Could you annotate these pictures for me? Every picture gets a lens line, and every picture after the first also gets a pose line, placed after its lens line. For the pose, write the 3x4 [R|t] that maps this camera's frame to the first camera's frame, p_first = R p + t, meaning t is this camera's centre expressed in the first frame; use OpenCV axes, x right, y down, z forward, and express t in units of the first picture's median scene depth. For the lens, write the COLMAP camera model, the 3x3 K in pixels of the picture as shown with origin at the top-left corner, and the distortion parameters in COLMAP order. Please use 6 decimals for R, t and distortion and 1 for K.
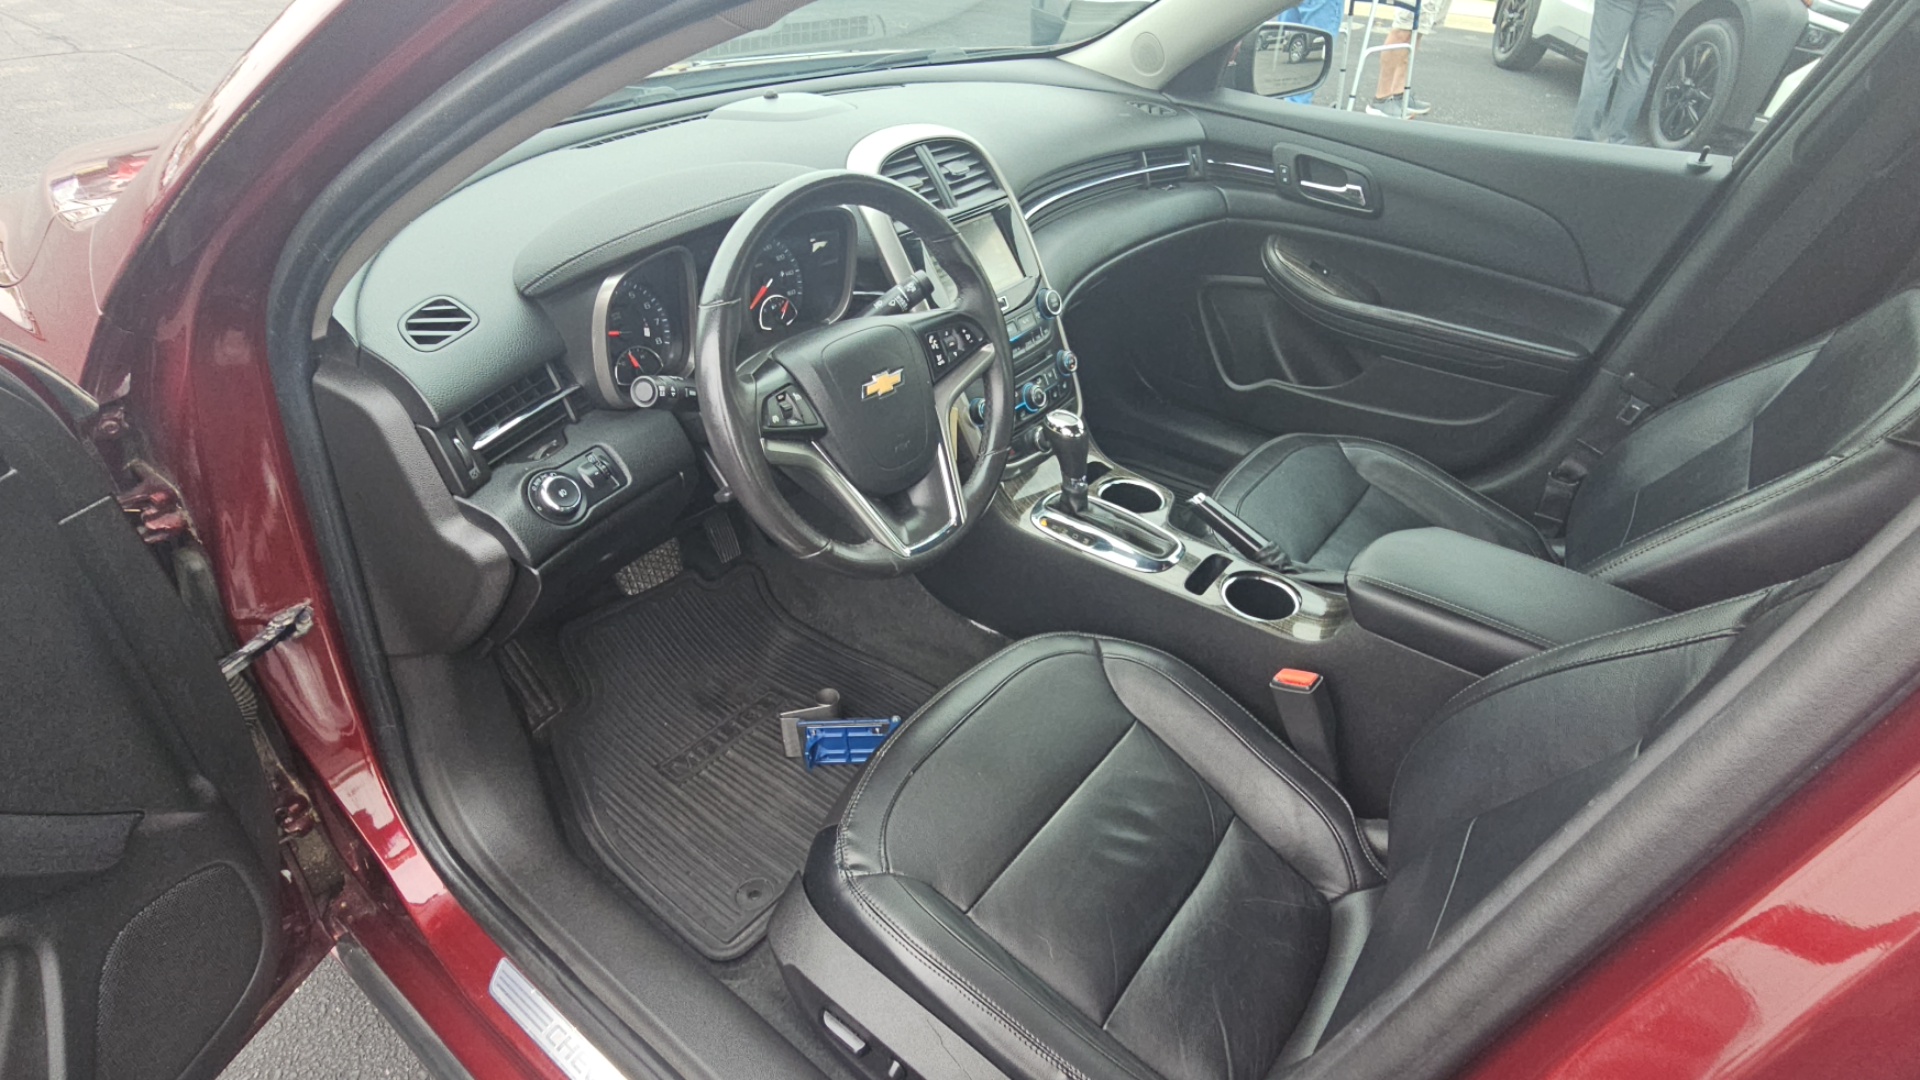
lens RADIAL K [[968.9, 0, 979.7], [0, 968.9, 547.9], [0, 0, 1]] dist [0.004834, -0.003797]
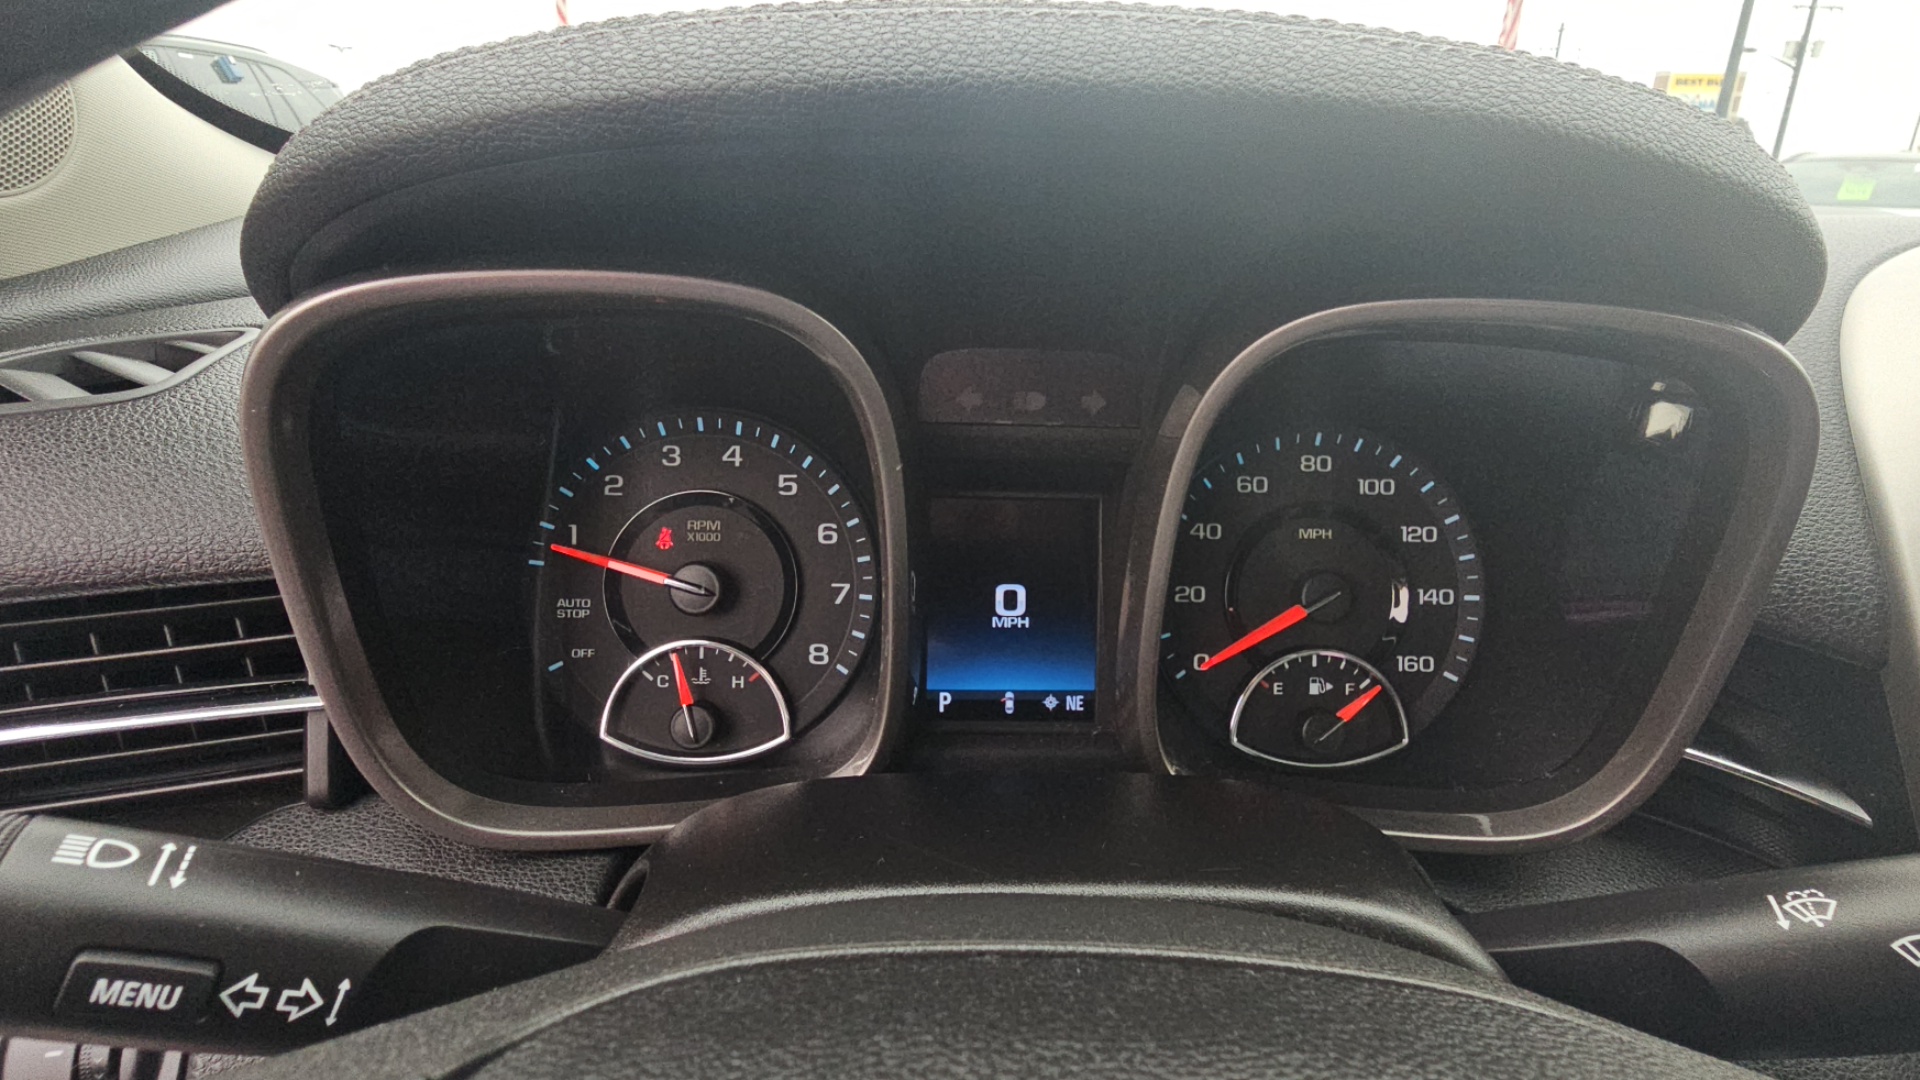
lens RADIAL K [[968.9, 0, 971.8], [0, 968.9, 555.4], [0, 0, 1]] dist [0.004834, -0.003797]
pose [[0.636280, 0.258835, -0.726740, -0.078234], [-0.459606, 0.883789, -0.087628, -0.192081], [0.619604, 0.389770, 0.681300, 0.666240]]
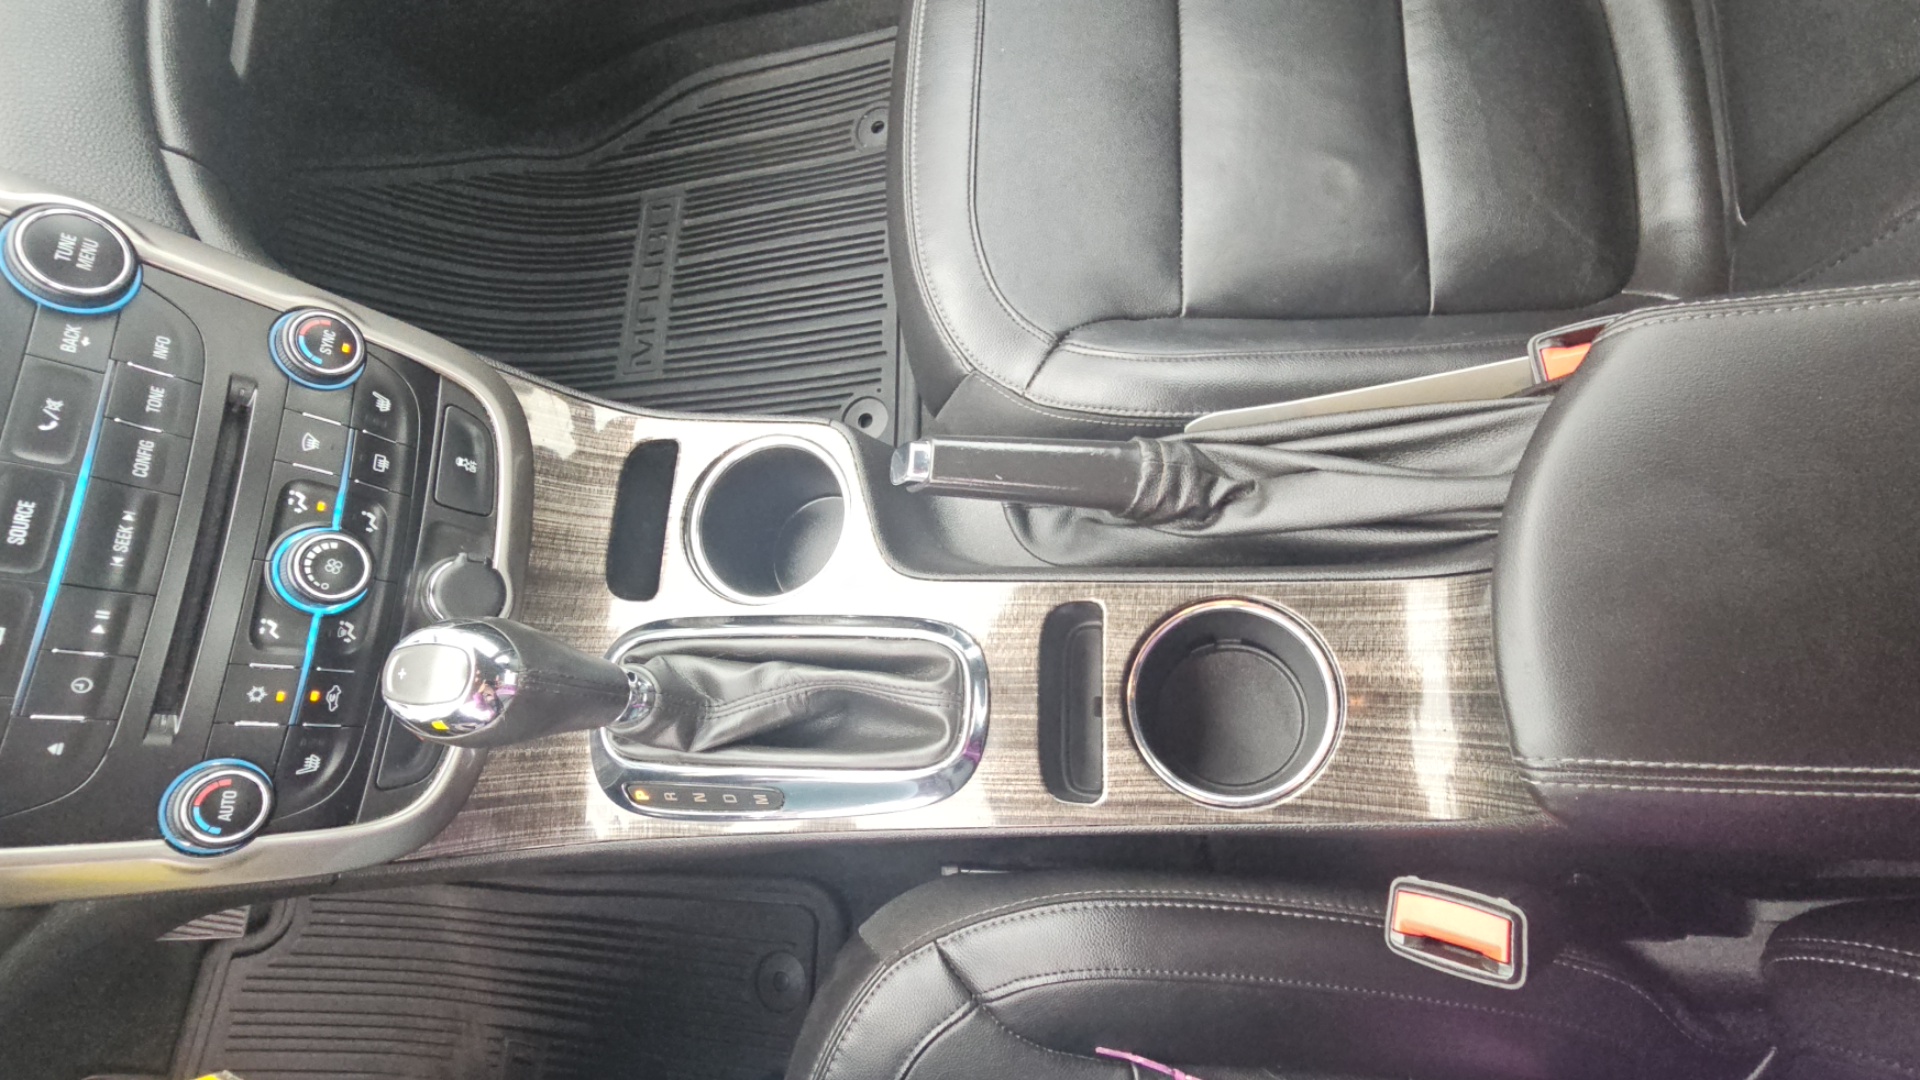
lens RADIAL K [[968.9, 0, 977.1], [0, 968.9, 545.4], [0, 0, 1]] dist [0.004834, -0.003797]
pose [[0.781806, -0.616546, -0.093004, 0.269489], [0.554671, 0.619564, 0.555411, -0.229051], [-0.284814, -0.485810, 0.826359, 0.711055]]
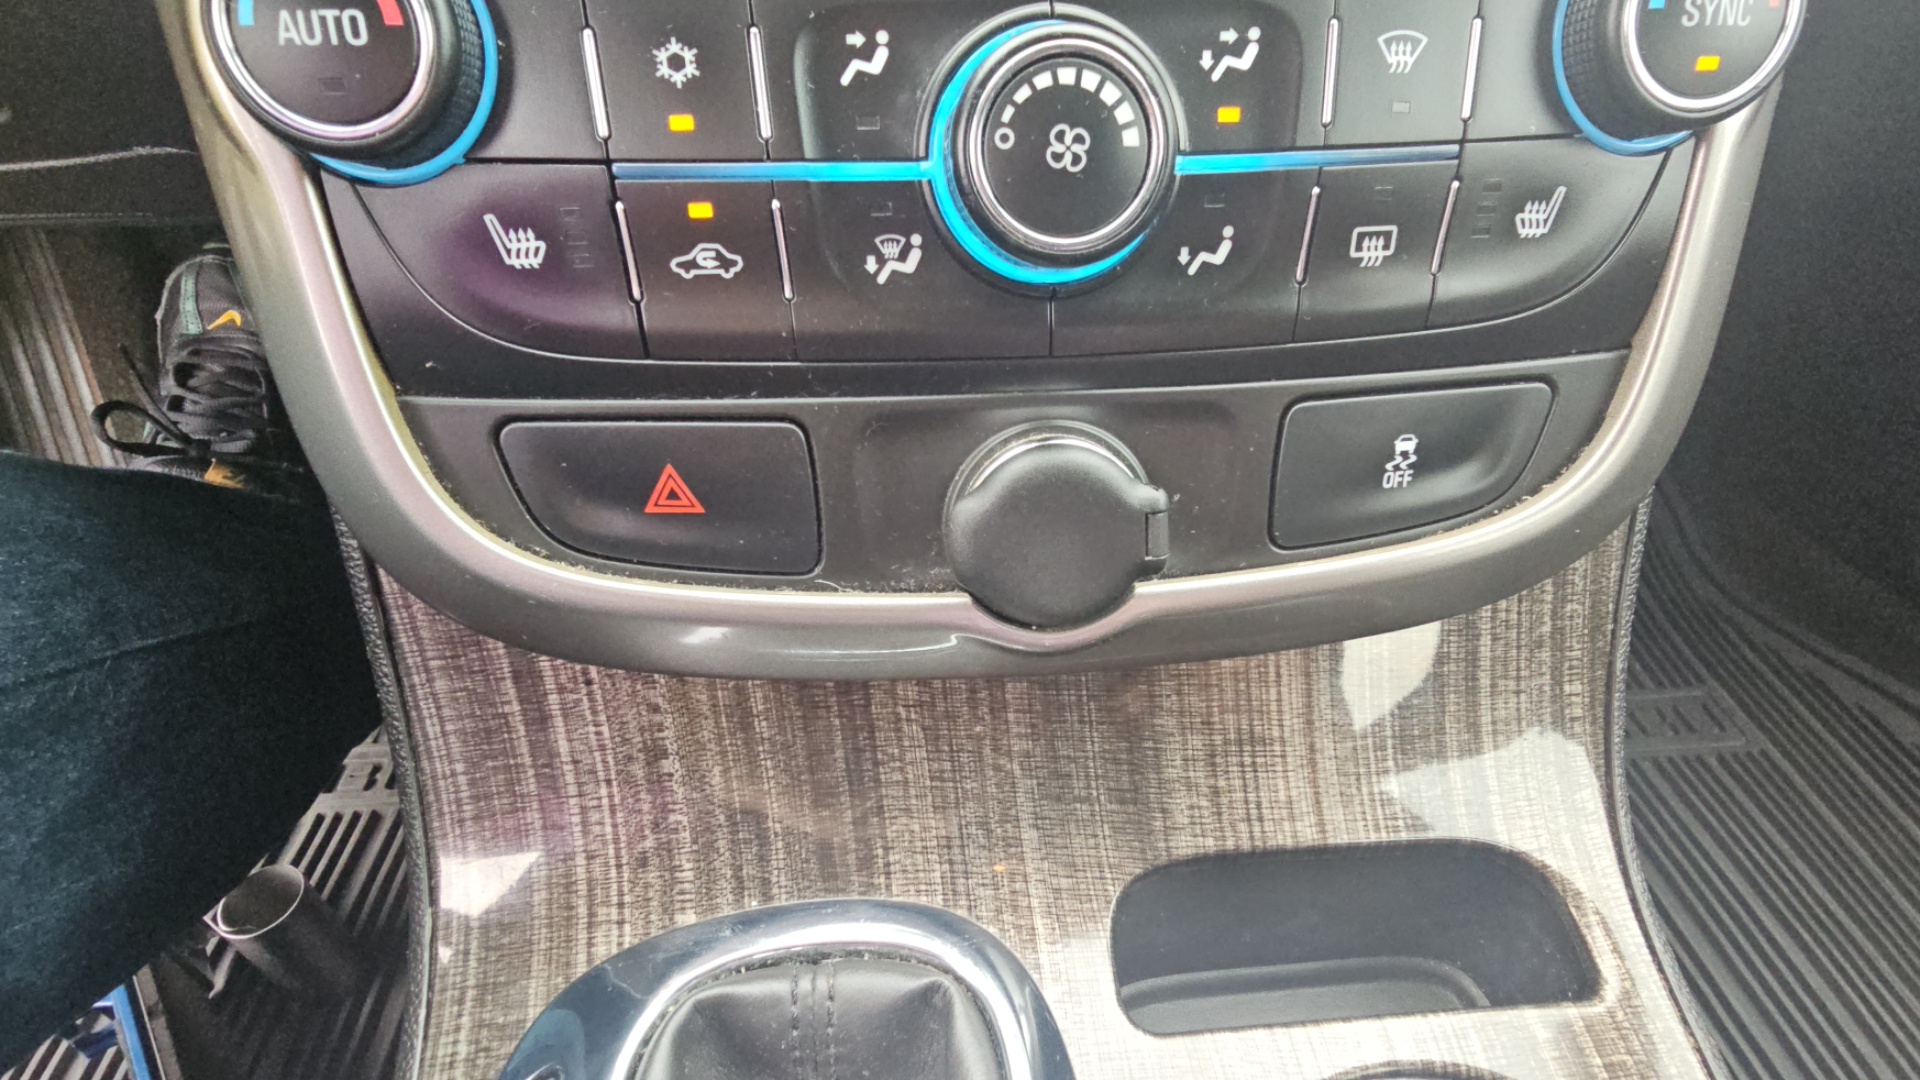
lens RADIAL K [[968.9, 0, 987.0], [0, 968.9, 540.7], [0, 0, 1]] dist [0.004834, -0.003797]
pose [[0.678914, 0.488235, -0.548363, 0.138039], [-0.422330, 0.870626, 0.252286, -0.148453], [0.600595, 0.060309, 0.797276, 0.953073]]
